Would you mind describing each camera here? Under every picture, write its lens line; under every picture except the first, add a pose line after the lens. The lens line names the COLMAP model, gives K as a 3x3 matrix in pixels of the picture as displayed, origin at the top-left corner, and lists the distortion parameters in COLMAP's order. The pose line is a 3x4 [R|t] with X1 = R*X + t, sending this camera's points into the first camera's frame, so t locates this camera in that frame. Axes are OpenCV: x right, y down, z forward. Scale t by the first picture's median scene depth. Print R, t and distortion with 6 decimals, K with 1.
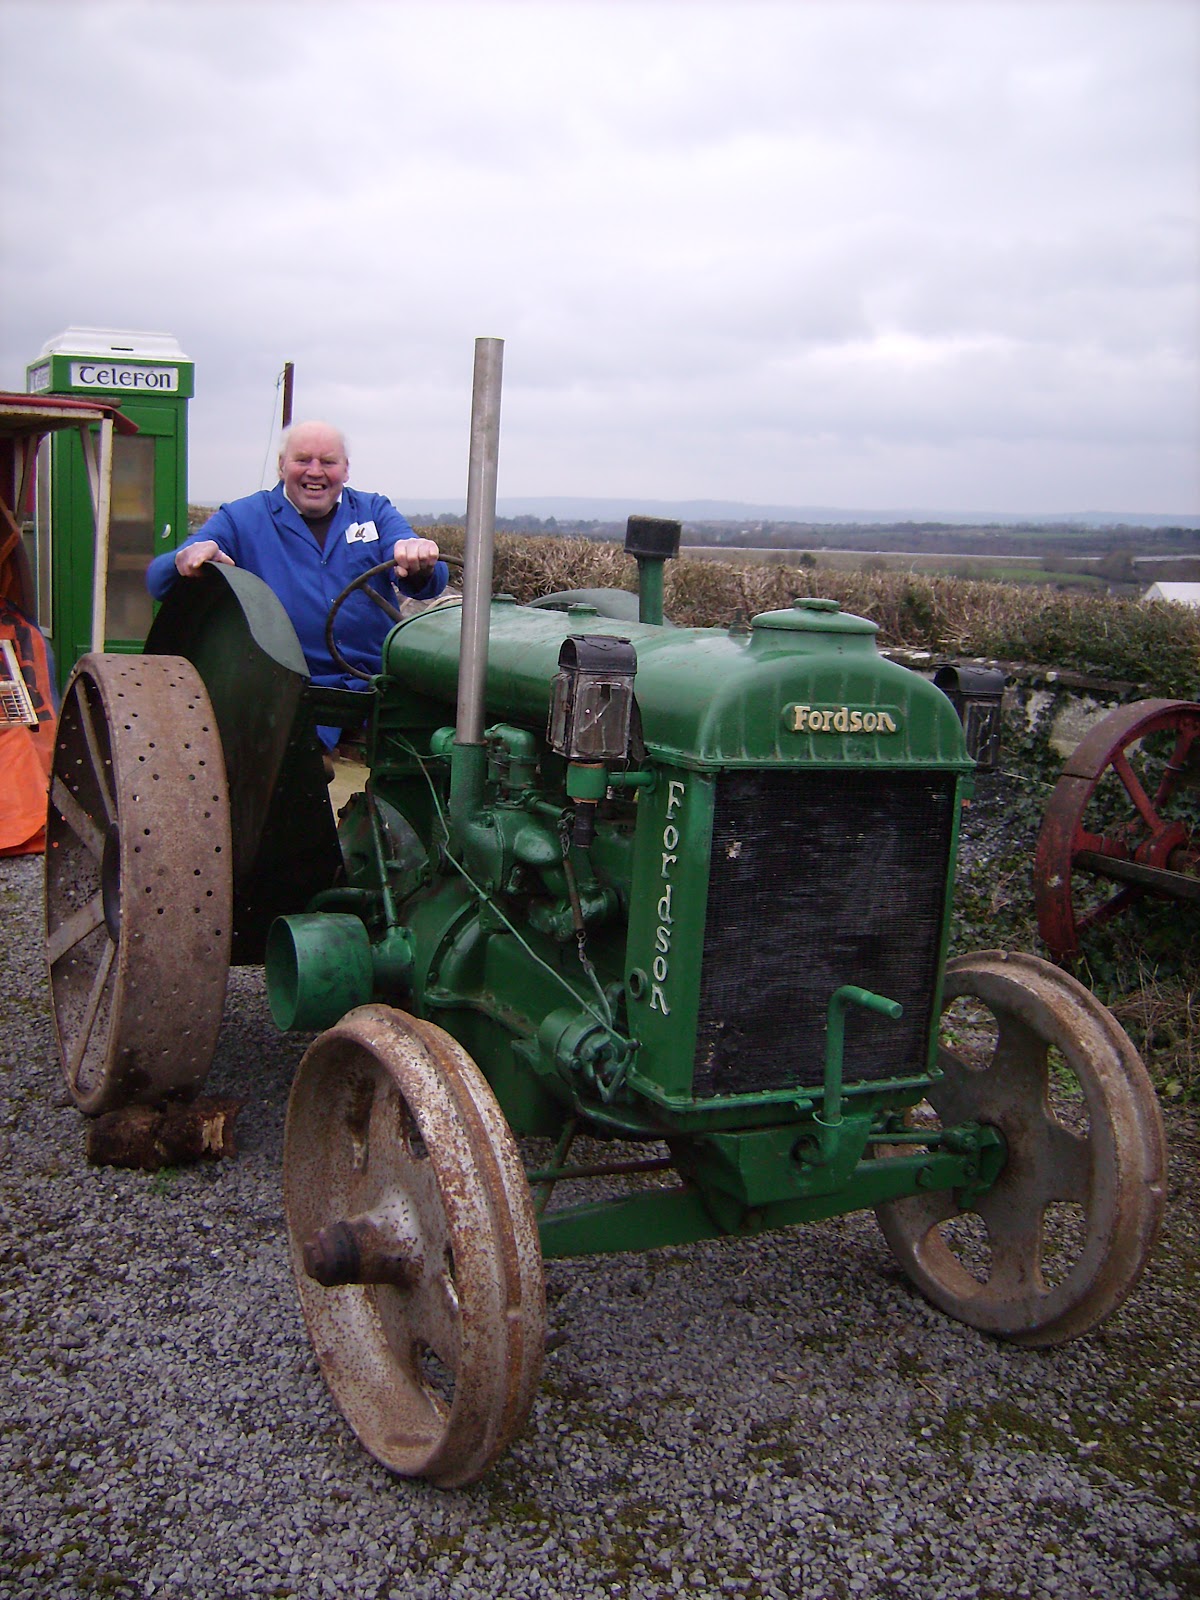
lens RADIAL K [[1642.6, 0, 554.2], [0, 1642.6, 759.2], [0, 0, 1]] dist [-0.172071, 0.143744]
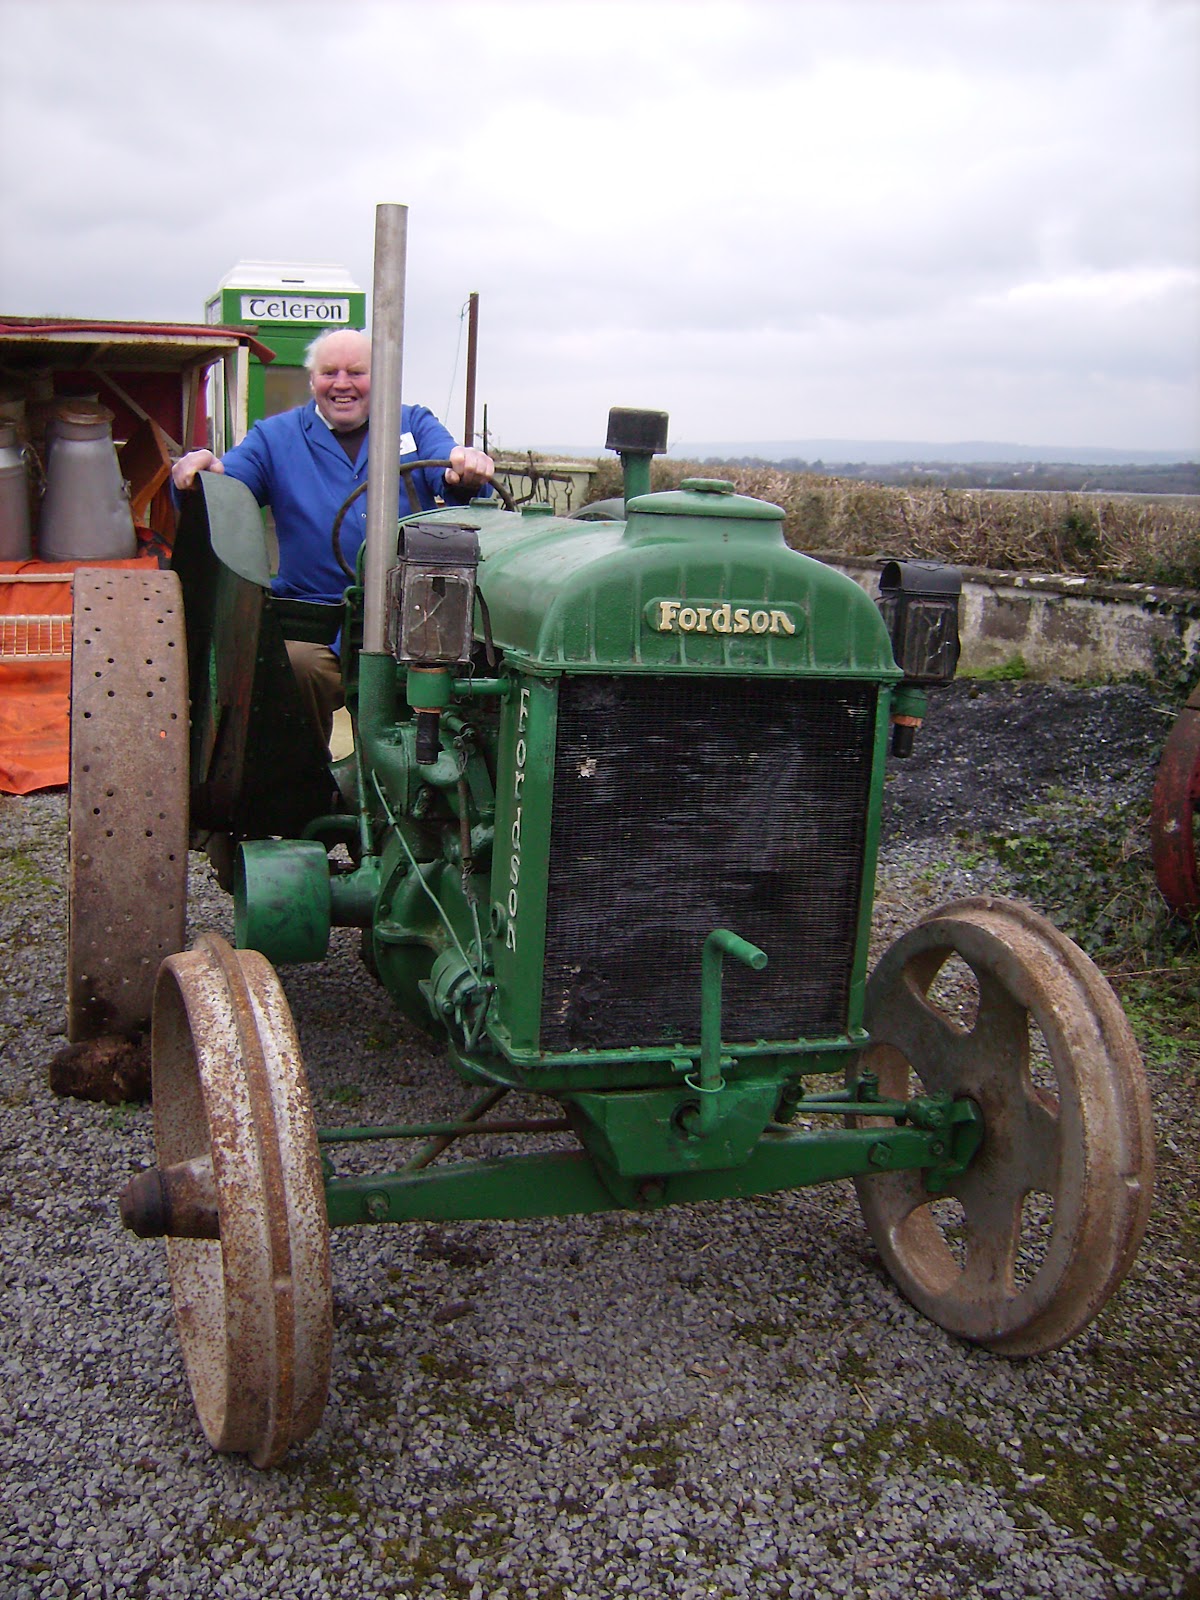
lens RADIAL K [[1642.6, 0, 554.2], [0, 1642.6, 759.2], [0, 0, 1]] dist [-0.172071, 0.143744]
pose [[0.986958, 0.012453, -0.160494, 0.215902], [-0.007050, 0.999390, 0.034191, 0.019709], [0.160822, -0.032613, 0.986444, 0.131719]]
